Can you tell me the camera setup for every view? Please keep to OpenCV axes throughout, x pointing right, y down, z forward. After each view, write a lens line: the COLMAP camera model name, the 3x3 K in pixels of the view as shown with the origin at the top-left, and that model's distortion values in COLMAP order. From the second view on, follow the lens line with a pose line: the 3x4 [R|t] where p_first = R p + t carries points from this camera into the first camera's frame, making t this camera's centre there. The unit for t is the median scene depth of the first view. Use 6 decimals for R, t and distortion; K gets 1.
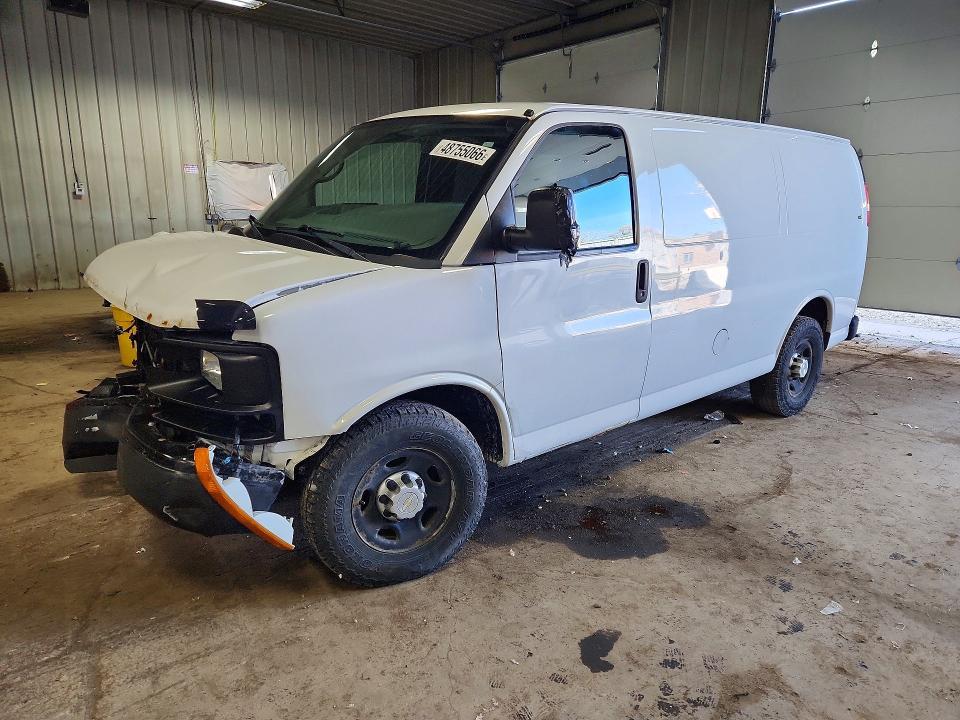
lens RADIAL K [[627.6, 0, 486.1], [0, 627.6, 356.8], [0, 0, 1]] dist [0.072644, -0.051570]
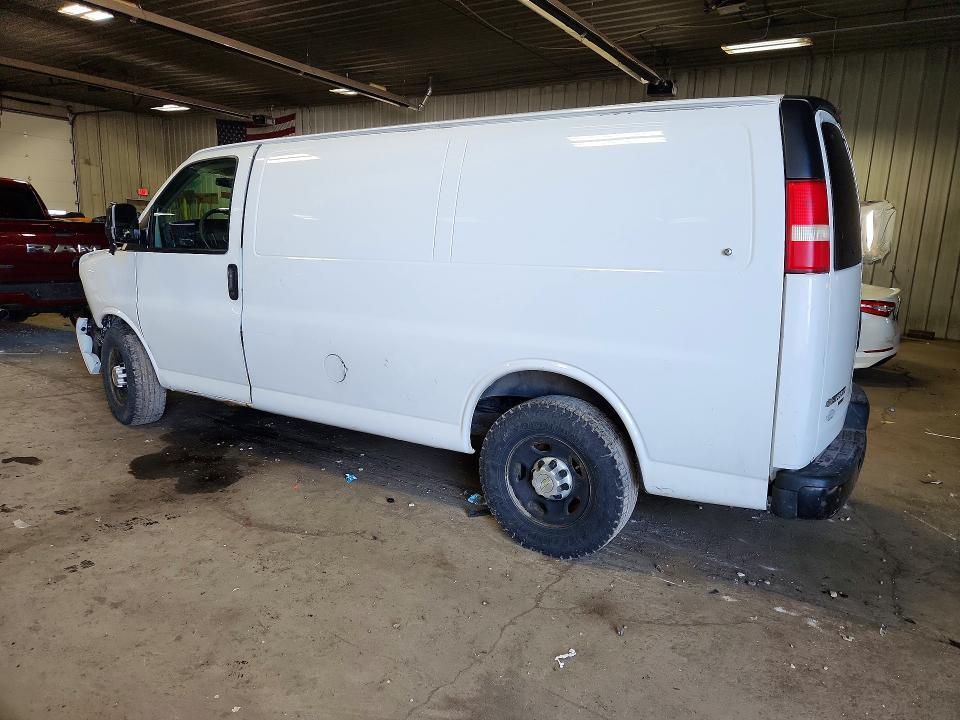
lens RADIAL K [[627.6, 0, 486.1], [0, 627.6, 356.8], [0, 0, 1]] dist [0.072644, -0.051570]
pose [[0.310783, 0.172317, -0.934730, 1.579310], [-0.247104, 0.964261, 0.095603, -0.220163], [0.917798, 0.201264, 0.342256, 1.086780]]
